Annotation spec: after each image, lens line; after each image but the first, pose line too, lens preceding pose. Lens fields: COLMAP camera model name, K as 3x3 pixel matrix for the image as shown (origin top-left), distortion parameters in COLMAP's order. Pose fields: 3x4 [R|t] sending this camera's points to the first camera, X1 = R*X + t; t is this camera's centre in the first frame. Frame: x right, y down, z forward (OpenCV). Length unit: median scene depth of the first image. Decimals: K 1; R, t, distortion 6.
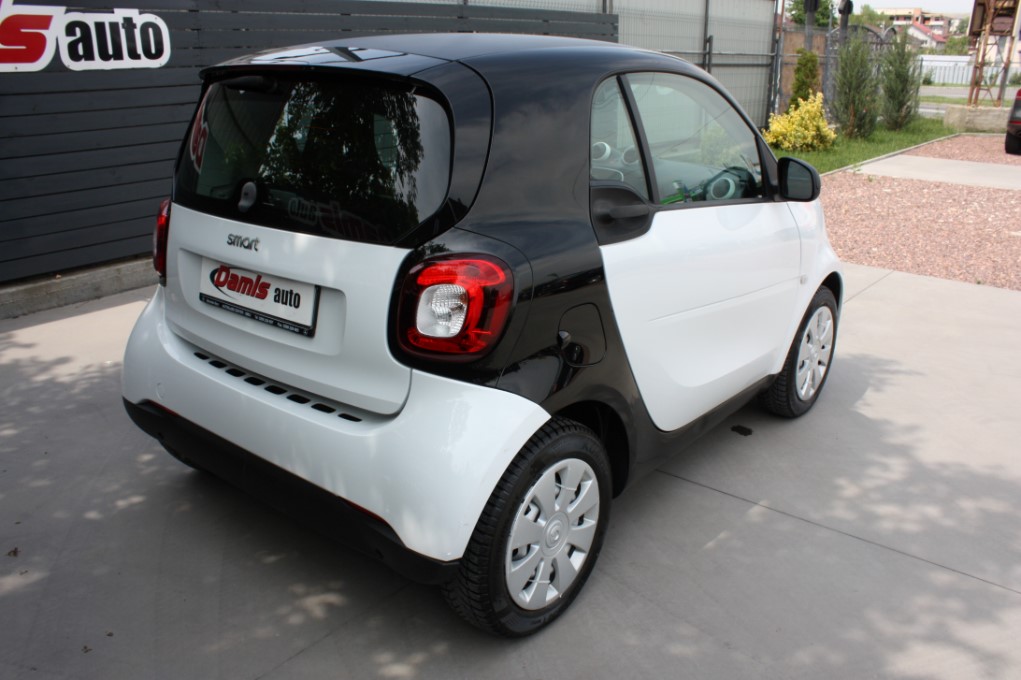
lens RADIAL K [[885.4, 0, 510.5], [0, 885.4, 340.0], [0, 0, 1]] dist [-0.188609, 0.205356]
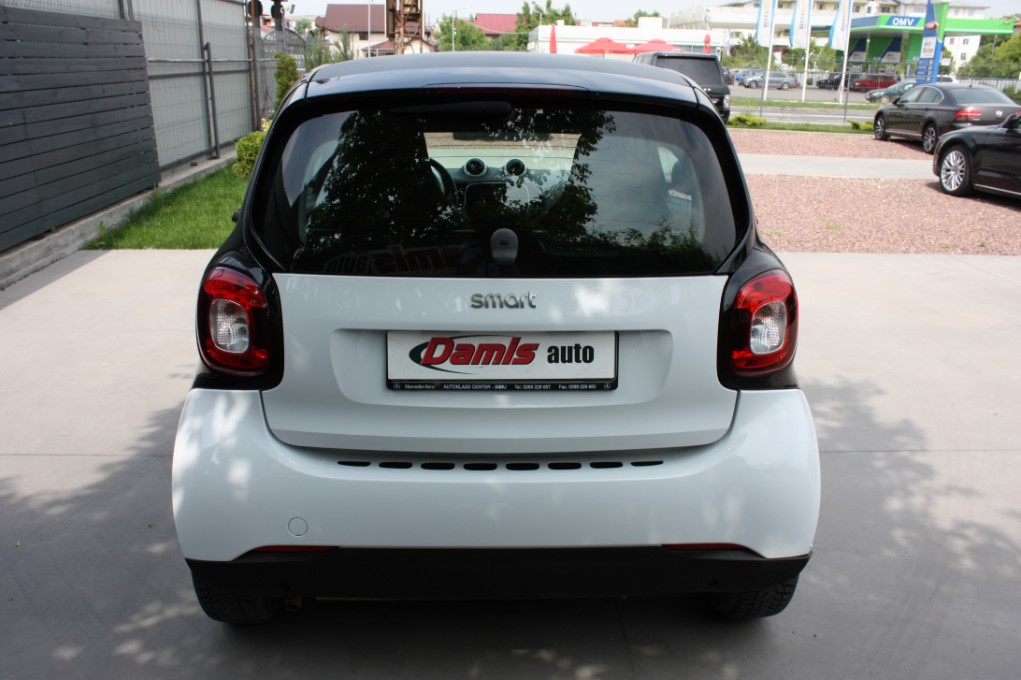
lens RADIAL K [[885.4, 0, 510.5], [0, 885.4, 340.0], [0, 0, 1]] dist [-0.188609, 0.205356]
pose [[0.753237, -0.201756, 0.626042, -0.812843], [0.202715, 0.976671, 0.070853, -0.130835], [-0.625732, 0.073539, 0.776564, 0.329437]]
